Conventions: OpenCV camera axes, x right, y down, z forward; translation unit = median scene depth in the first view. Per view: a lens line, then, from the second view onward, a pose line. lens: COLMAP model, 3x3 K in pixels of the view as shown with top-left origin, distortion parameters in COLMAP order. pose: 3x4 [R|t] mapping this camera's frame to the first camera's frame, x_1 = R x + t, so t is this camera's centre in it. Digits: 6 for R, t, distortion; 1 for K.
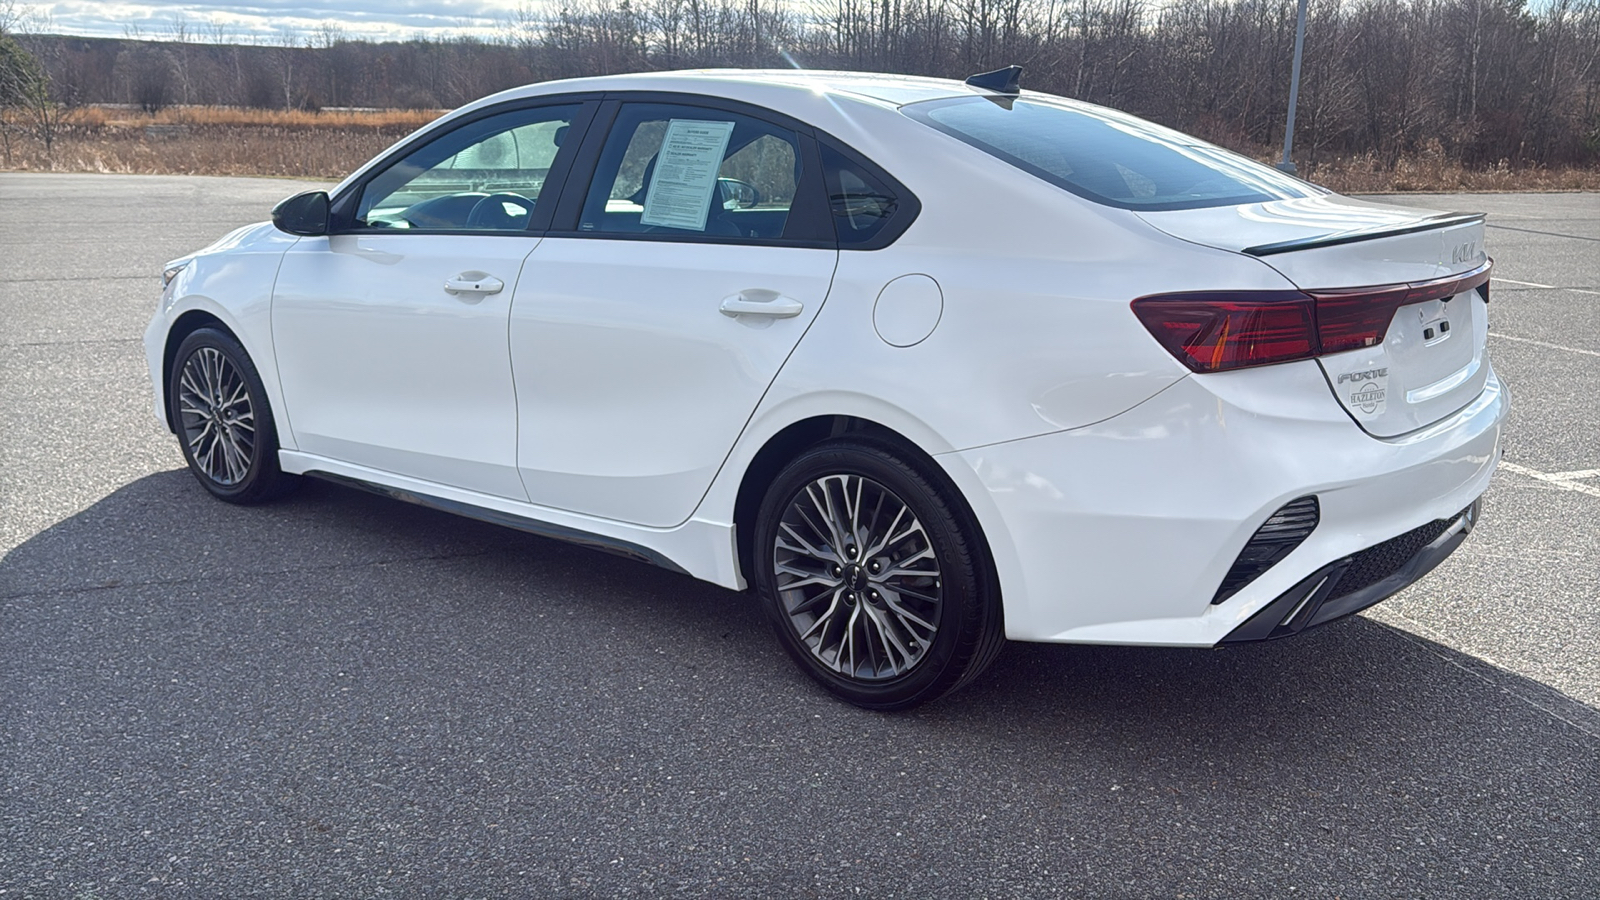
lens RADIAL K [[1371.4, 0, 827.4], [0, 1371.4, 447.6], [0, 0, 1]] dist [0.112722, -0.178751]
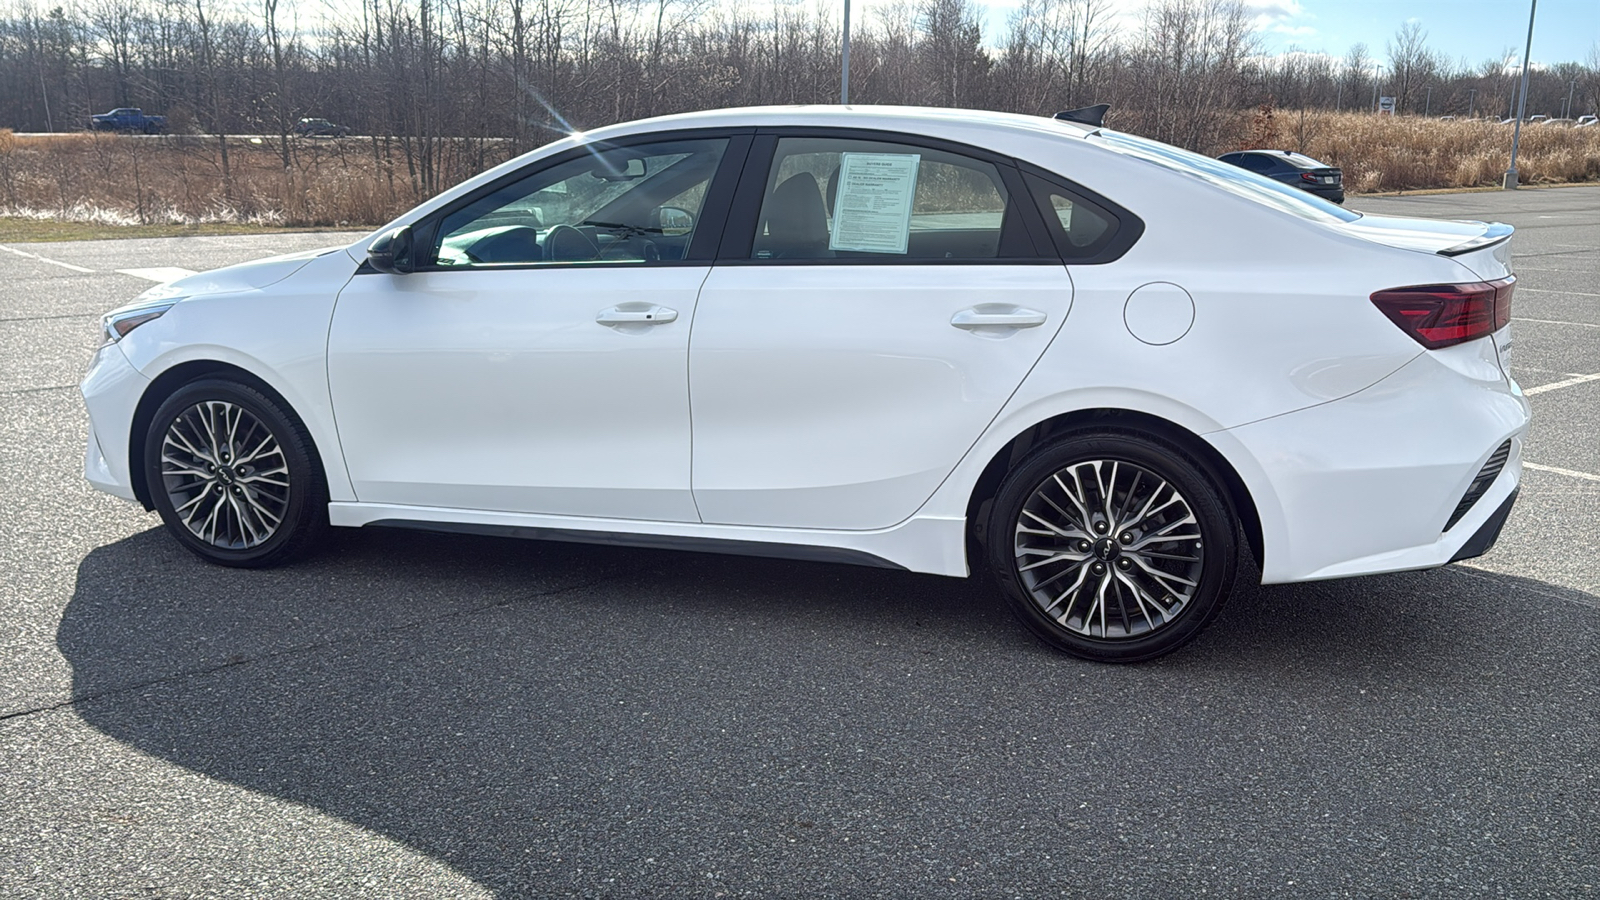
lens RADIAL K [[1383.9, 0, 826.3], [0, 1383.9, 453.0], [0, 0, 1]] dist [0.114968, -0.174520]
pose [[0.934774, -0.079893, 0.346142, -0.567305], [0.084632, 0.996411, 0.001429, -0.006944], [-0.345014, 0.027959, 0.938181, -0.009365]]
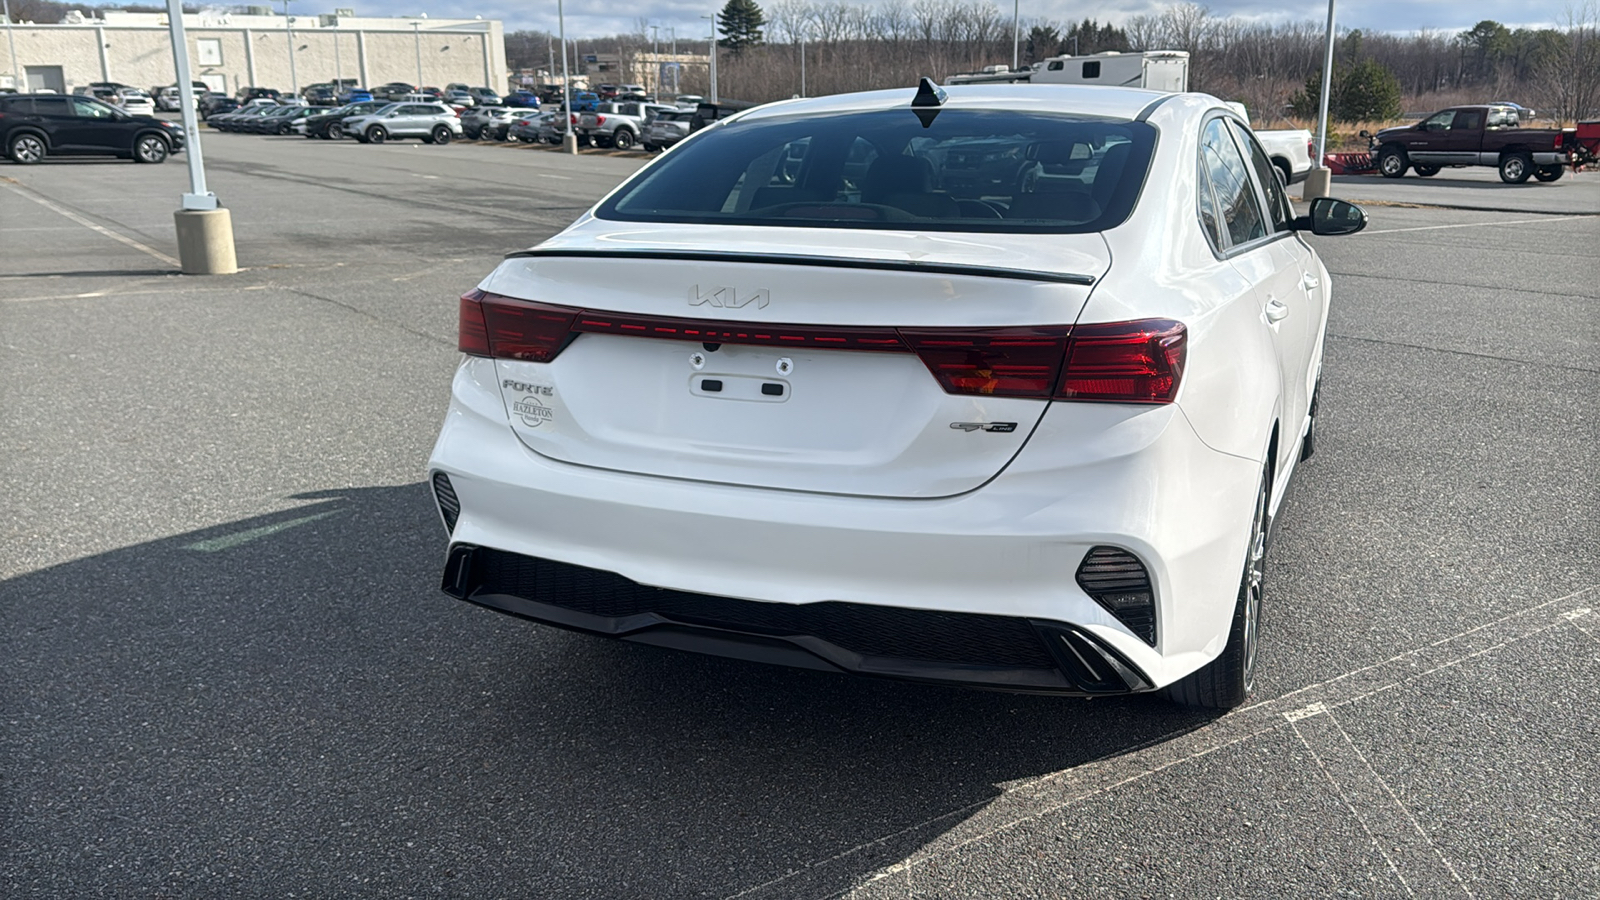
lens RADIAL K [[1383.9, 0, 826.3], [0, 1383.9, 453.0], [0, 0, 1]] dist [0.114968, -0.174520]
pose [[0.282318, 0.213495, -0.935263, 1.193984], [-0.223220, 0.962781, 0.152396, -0.177641], [0.932989, 0.165745, 0.319467, 0.746298]]
